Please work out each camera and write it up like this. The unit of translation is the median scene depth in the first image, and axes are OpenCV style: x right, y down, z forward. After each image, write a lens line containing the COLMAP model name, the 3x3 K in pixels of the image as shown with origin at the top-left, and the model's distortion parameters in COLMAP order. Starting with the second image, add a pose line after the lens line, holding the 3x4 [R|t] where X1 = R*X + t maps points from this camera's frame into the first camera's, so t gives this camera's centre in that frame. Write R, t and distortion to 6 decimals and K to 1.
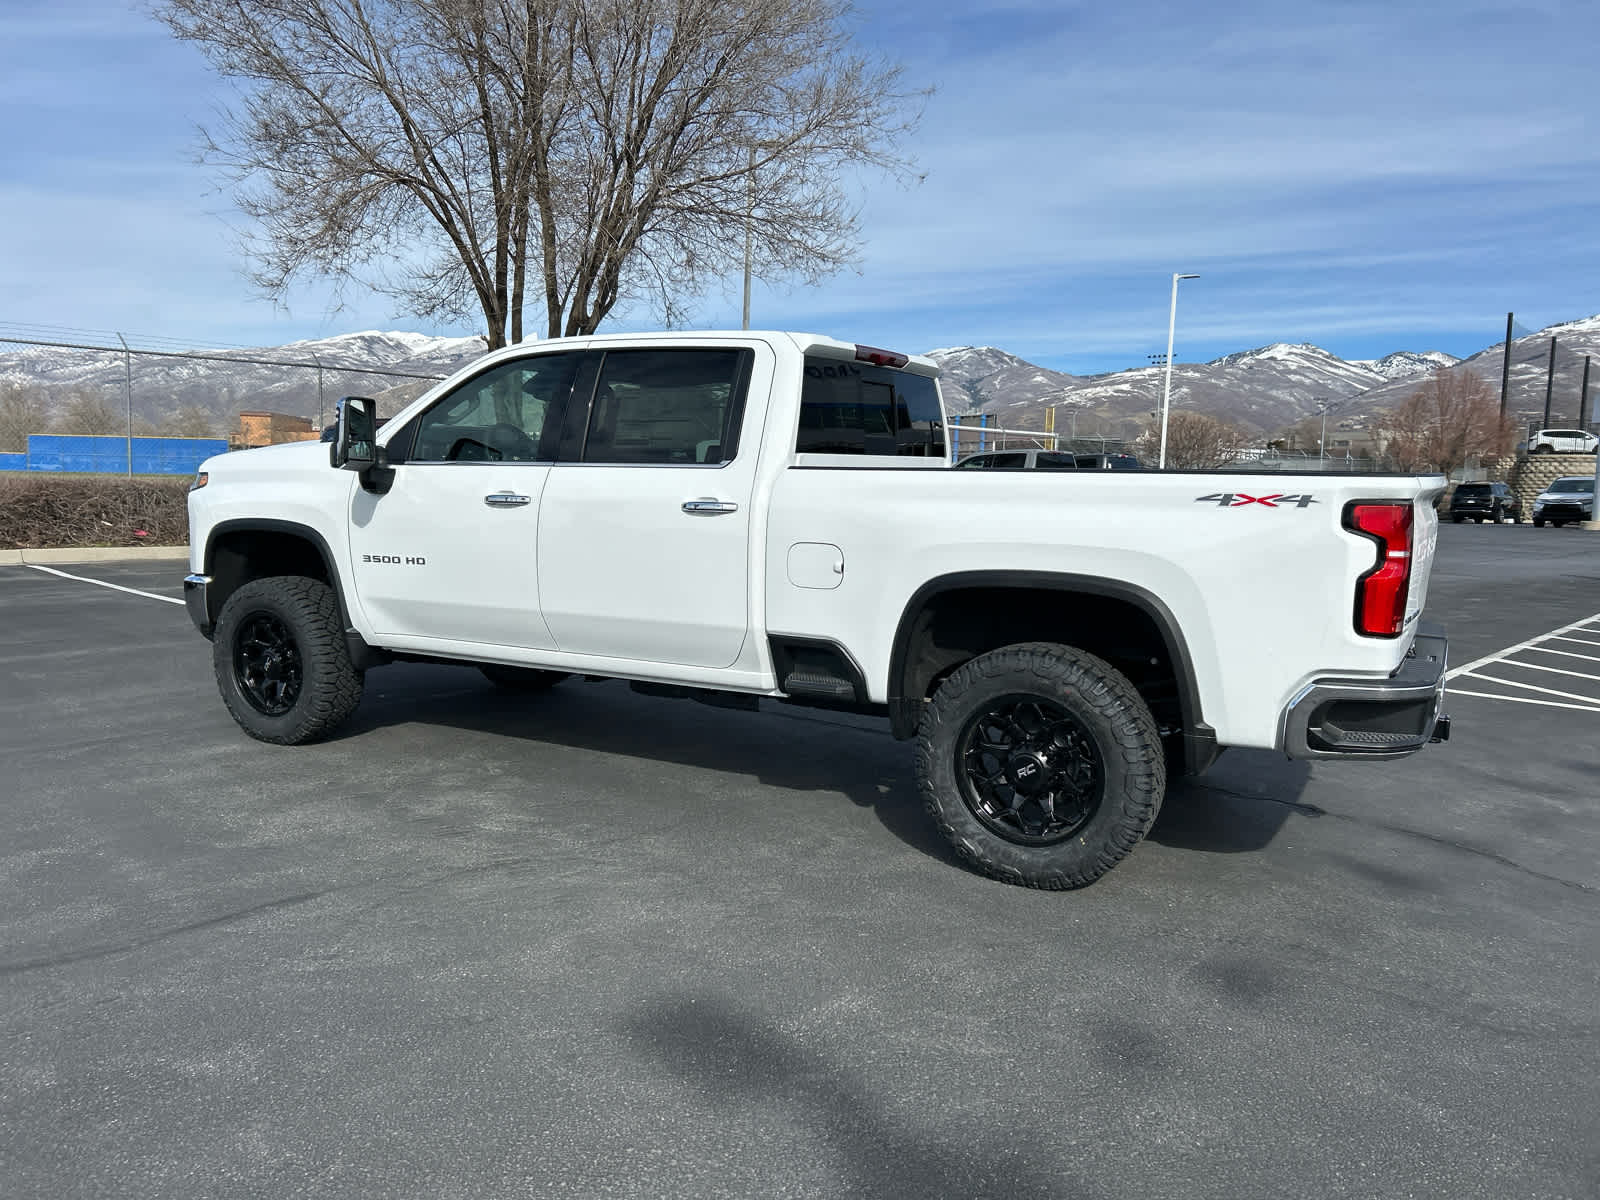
lens RADIAL K [[1204.3, 0, 788.5], [0, 1204.3, 600.3], [0, 0, 1]] dist [0.069600, -0.078593]
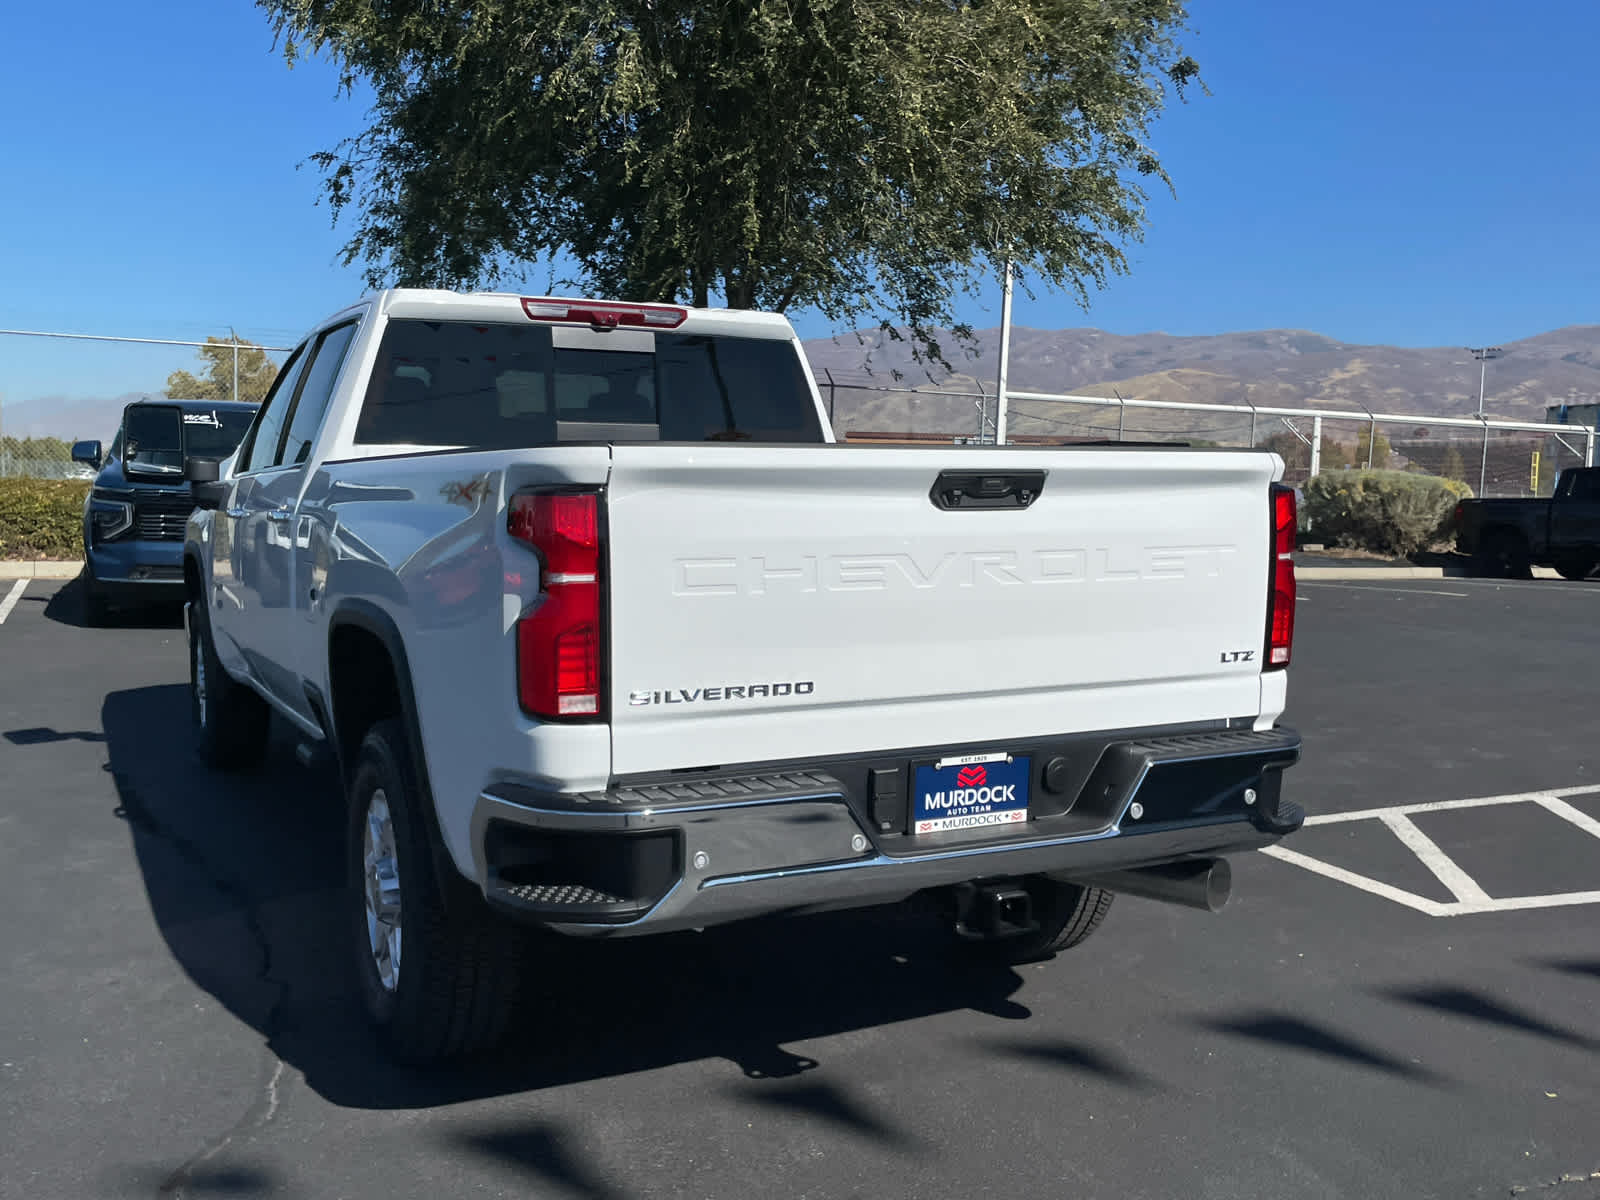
lens RADIAL K [[1511.3, 0, 810.7], [0, 1511.3, 598.6], [0, 0, 1]] dist [0.104166, -0.140425]
pose [[0.831072, 0.023095, -0.555685, 0.772233], [-0.050118, 0.998182, -0.033470, -0.007687], [0.553902, 0.055666, 0.830719, 0.356321]]
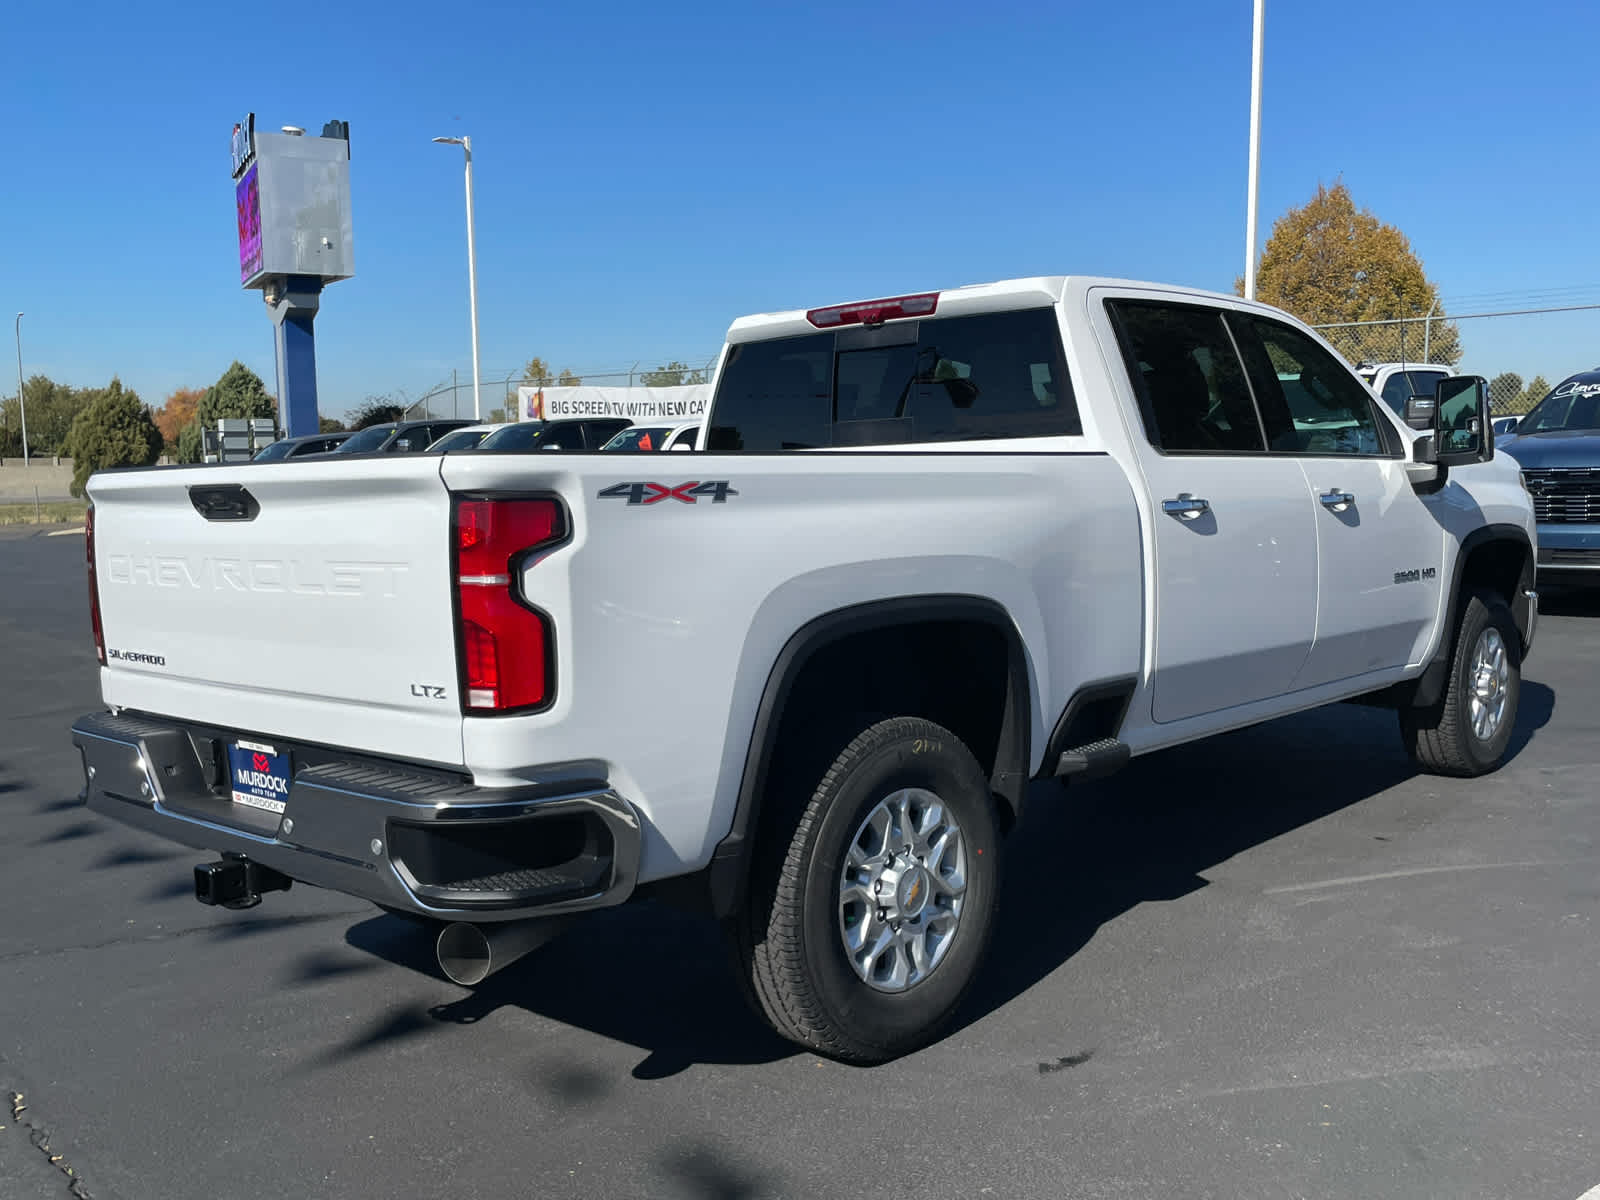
lens RADIAL K [[1511.3, 0, 810.7], [0, 1511.3, 598.6], [0, 0, 1]] dist [0.104166, -0.140425]
pose [[-0.235239, 0.063119, -0.969886, 1.100015], [-0.090927, 0.992083, 0.086618, -0.118073], [0.967675, 0.108565, -0.227637, 1.330457]]
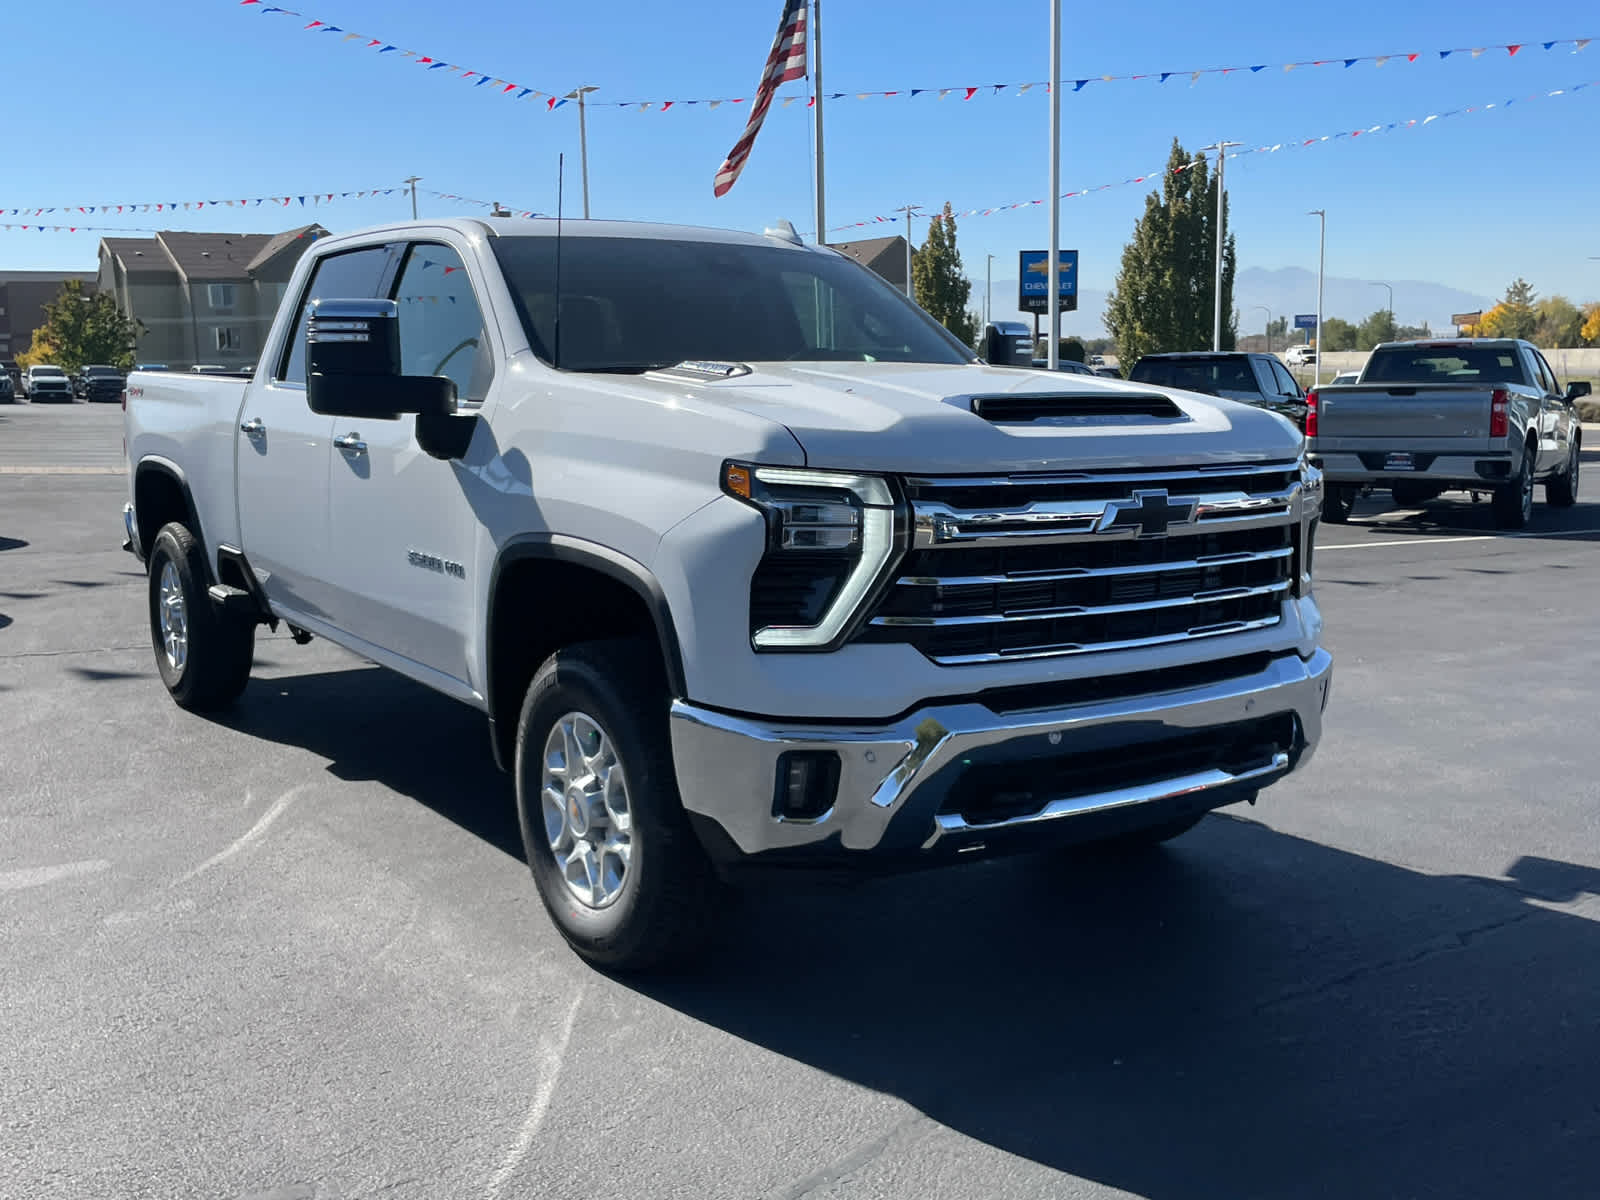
lens RADIAL K [[1605.4, 0, 822.3], [0, 1605.4, 592.4], [0, 0, 1]] dist [0.110312, -0.167535]
pose [[-0.906873, -0.087266, 0.412269, -0.772358], [0.020732, 0.967900, 0.250480, -0.292572], [-0.420893, 0.235701, -0.875953, 2.255028]]
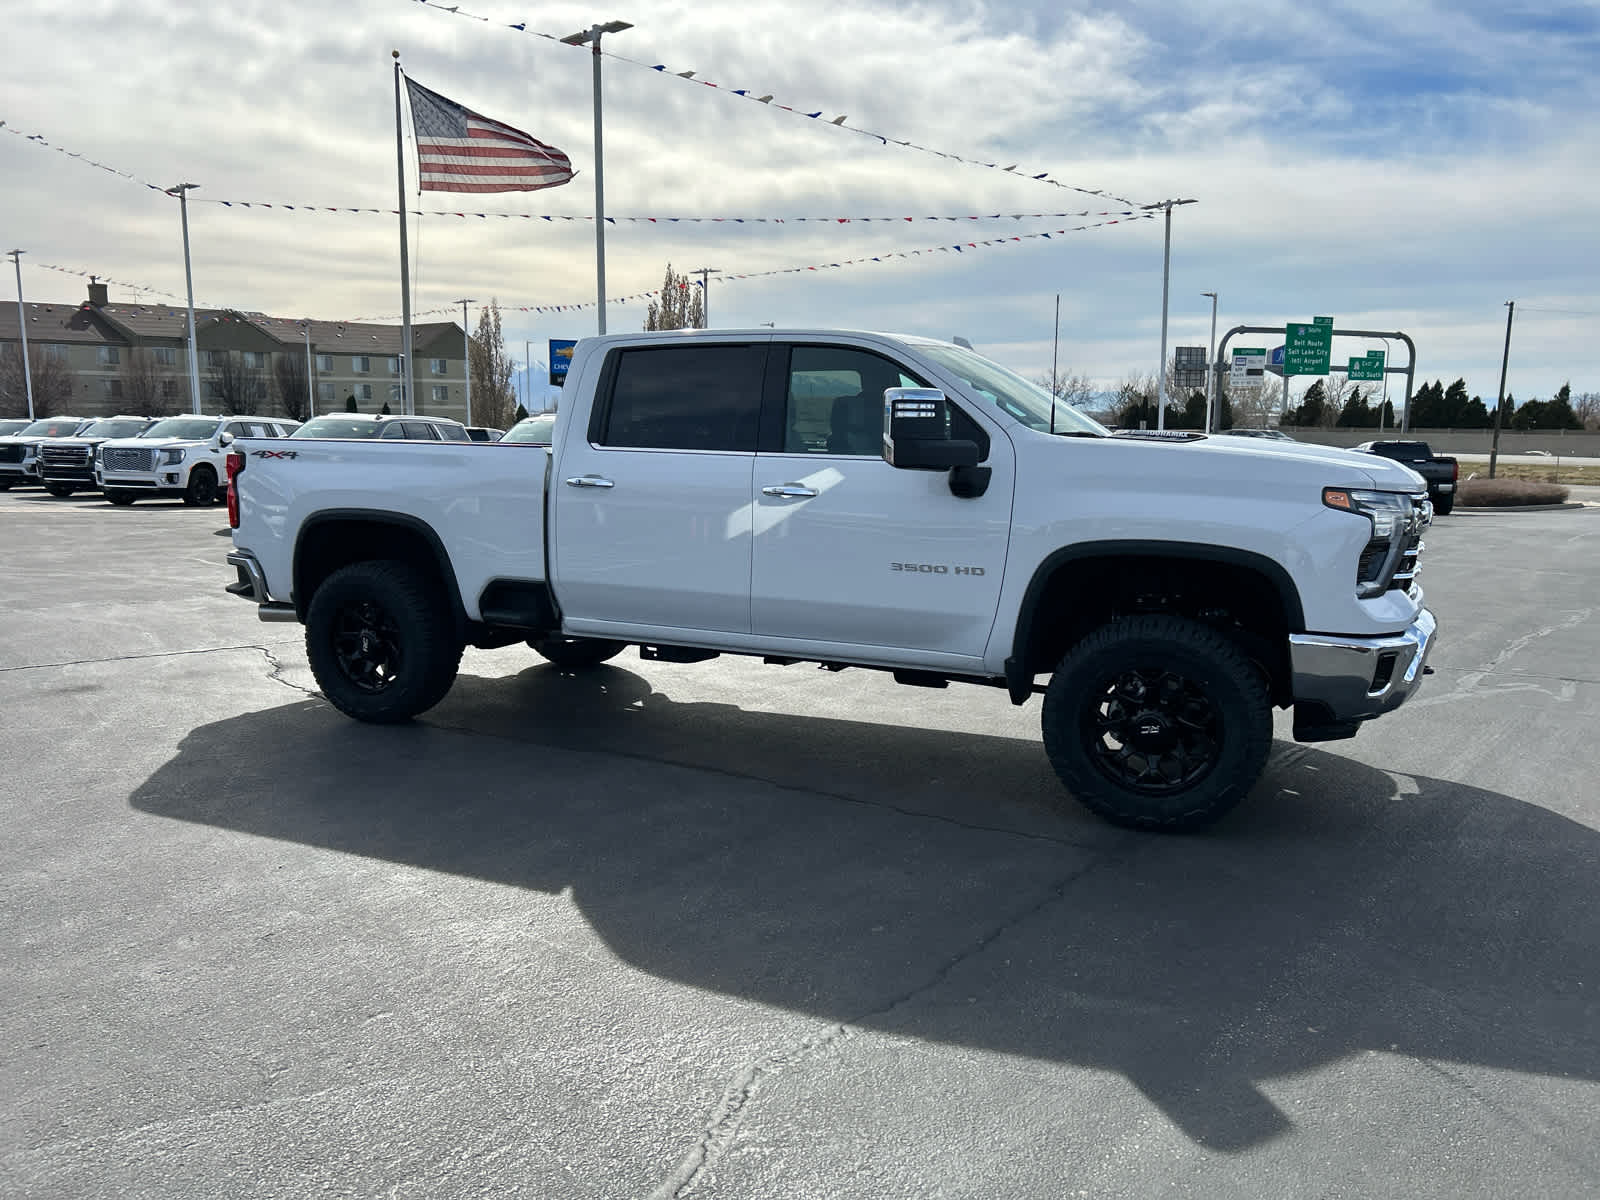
lens RADIAL K [[1204.3, 0, 788.5], [0, 1204.3, 600.3], [0, 0, 1]] dist [0.069600, -0.078593]
pose [[-0.995974, -0.020225, -0.087337, 0.040747], [-0.040964, 0.969238, 0.242693, -0.295829], [0.079741, 0.245293, -0.966164, 2.508957]]
